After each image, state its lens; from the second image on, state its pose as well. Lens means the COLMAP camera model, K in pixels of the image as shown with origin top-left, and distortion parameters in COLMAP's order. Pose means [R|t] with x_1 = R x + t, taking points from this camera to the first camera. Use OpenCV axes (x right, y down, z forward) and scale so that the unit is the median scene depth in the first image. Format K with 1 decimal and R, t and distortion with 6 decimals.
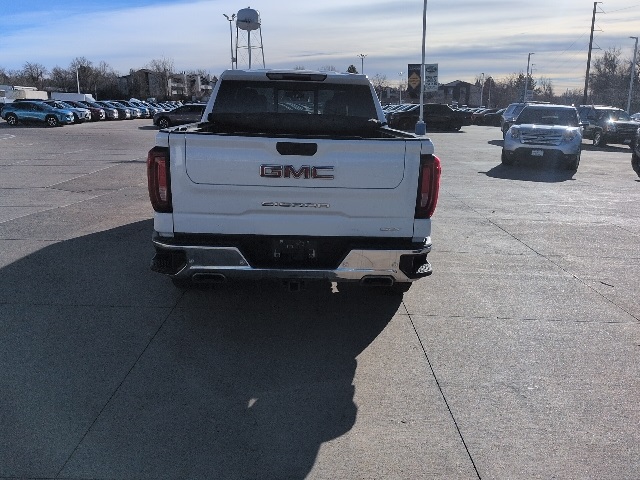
lens RADIAL K [[539.3, 0, 320.0], [0, 539.3, 240.0], [0, 0, 1]] dist [0.041332, -0.004987]
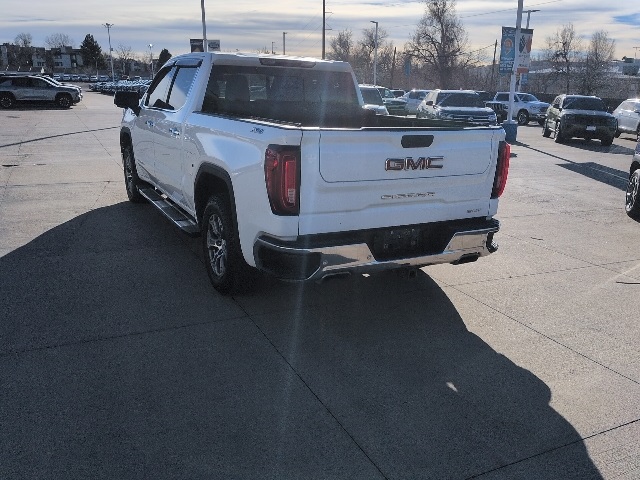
lens RADIAL K [[532.7, 0, 319.8], [0, 532.7, 254.3], [0, 0, 1]] dist [0.050416, -0.000582]
pose [[0.912574, -0.125627, 0.389136, -0.616634], [0.098817, 0.991185, 0.088252, -0.061536], [-0.396792, -0.042083, 0.916943, 0.125626]]
